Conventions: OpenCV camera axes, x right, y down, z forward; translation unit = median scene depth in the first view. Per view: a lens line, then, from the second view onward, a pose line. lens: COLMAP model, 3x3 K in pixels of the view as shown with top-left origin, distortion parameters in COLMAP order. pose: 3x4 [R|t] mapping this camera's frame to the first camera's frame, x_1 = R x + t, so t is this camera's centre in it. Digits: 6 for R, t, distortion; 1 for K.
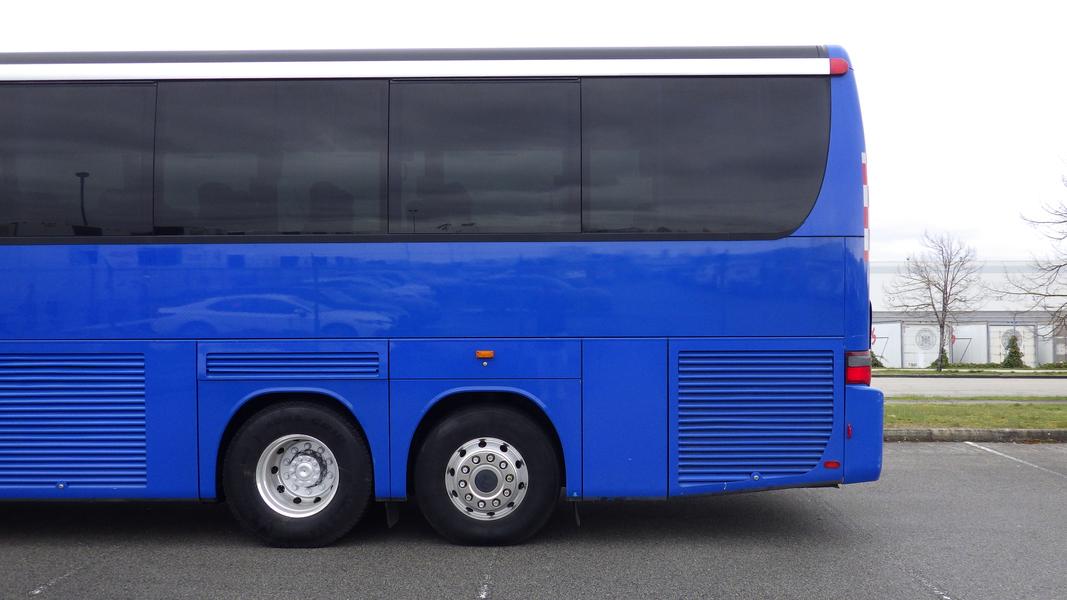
lens RADIAL K [[920.0, 0, 533.5], [0, 920.0, 300.0], [0, 0, 1]] dist [0.006952, 0.006745]
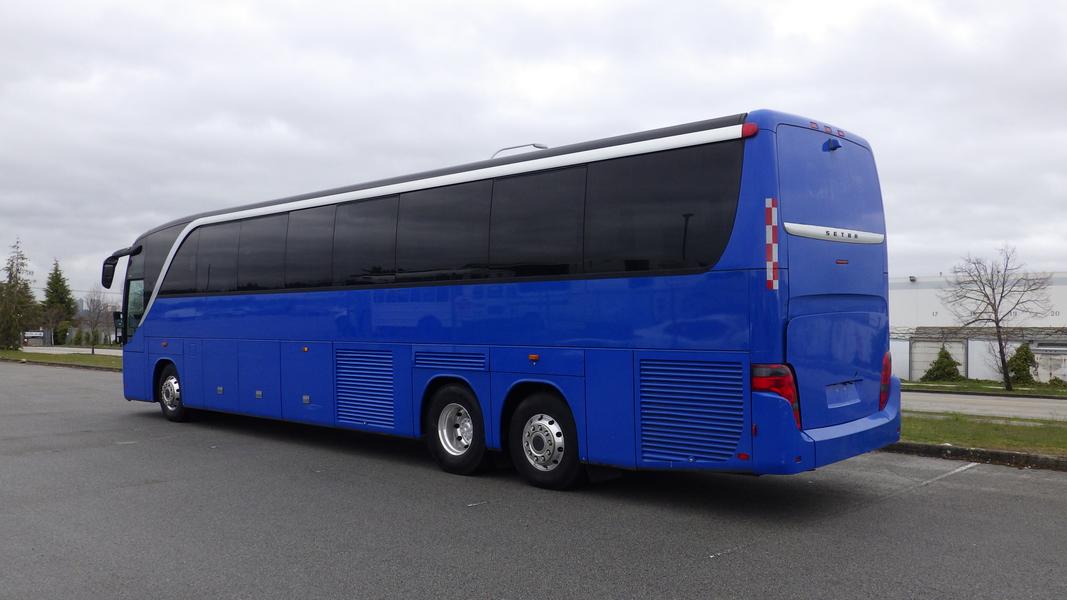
lens RADIAL K [[882.8, 0, 533.5], [0, 882.8, 300.0], [0, 0, 1]] dist [-0.000893, 0.005097]
pose [[0.737753, -0.014656, -0.674911, 0.901759], [0.002660, 0.999820, -0.018804, -0.006733], [0.675065, 0.012078, 0.737659, -0.052628]]
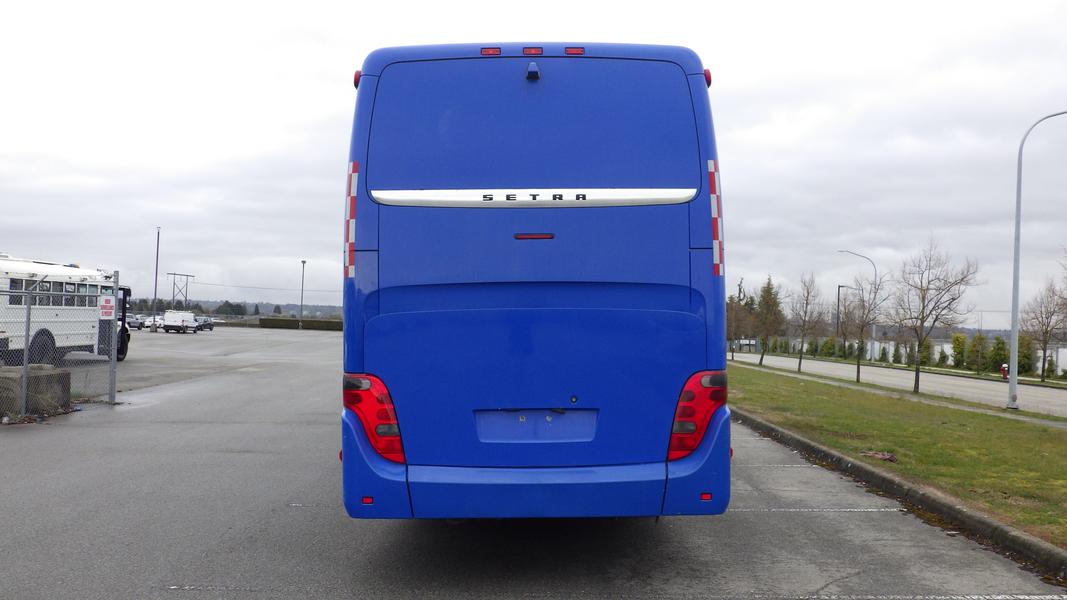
lens RADIAL K [[882.8, 0, 533.5], [0, 882.8, 300.0], [0, 0, 1]] dist [-0.000893, 0.005097]
pose [[0.027081, -0.028807, -0.999218, 1.258127], [-0.009567, 0.999531, -0.029076, 0.005646], [0.999587, 0.010347, 0.026792, 1.158476]]
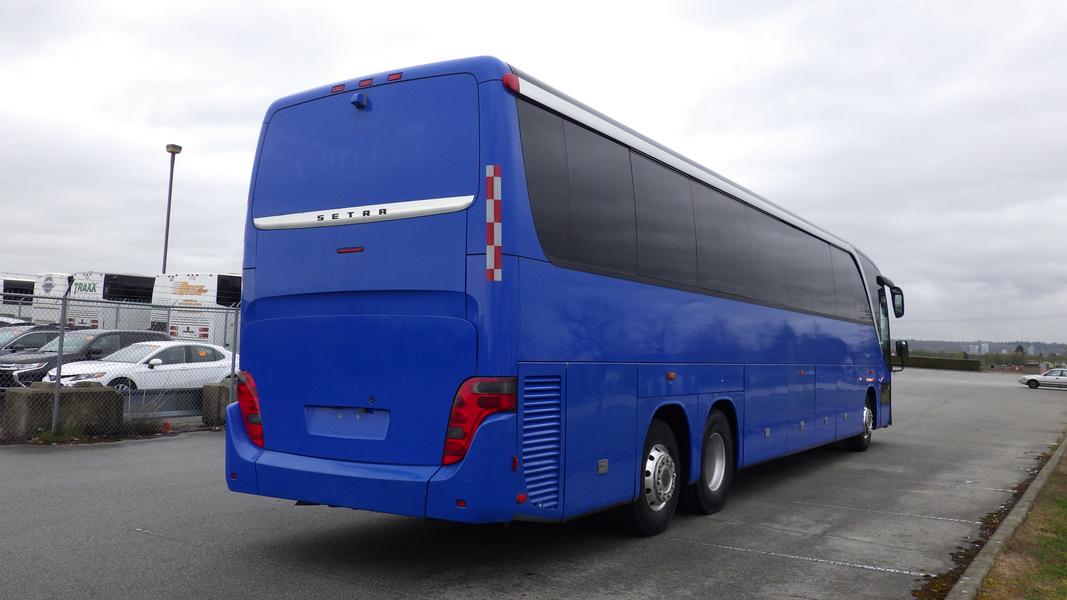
lens RADIAL K [[869.5, 0, 533.5], [0, 869.5, 300.0], [0, 0, 1]] dist [-0.004624, 0.000073]
pose [[-0.512257, -0.061259, -0.856645, 1.091484], [-0.027319, 0.998110, -0.055038, 0.018646], [0.858397, -0.004791, -0.512963, 1.851046]]
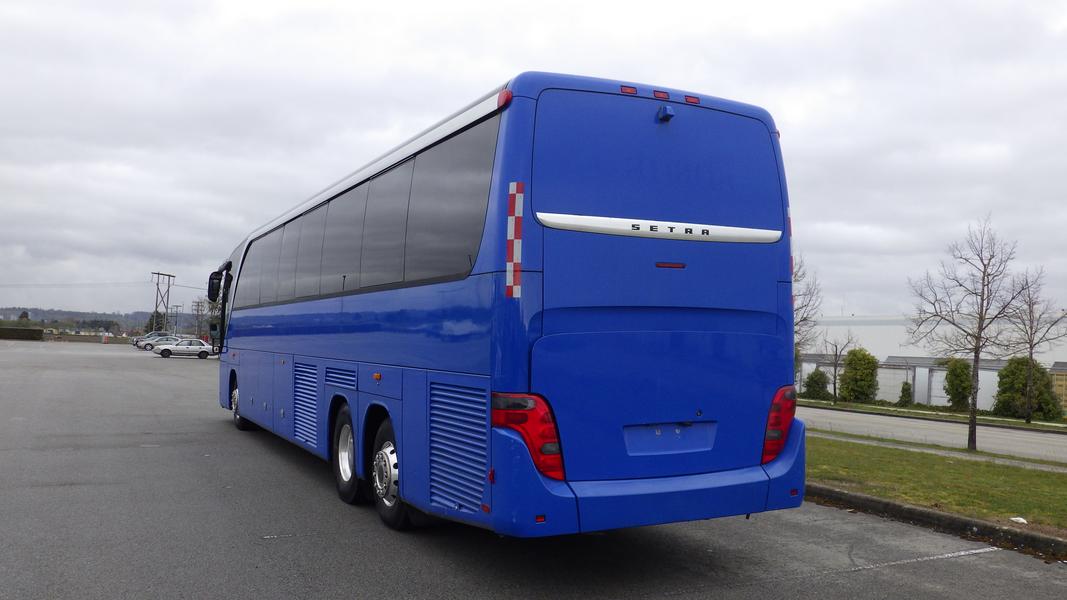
lens RADIAL K [[882.8, 0, 533.5], [0, 882.8, 300.0], [0, 0, 1]] dist [-0.000893, 0.005097]
pose [[0.470579, -0.028240, -0.881906, 1.158655], [-0.021796, 0.998811, -0.043614, -0.000155], [0.882089, 0.039746, 0.469404, 0.594388]]
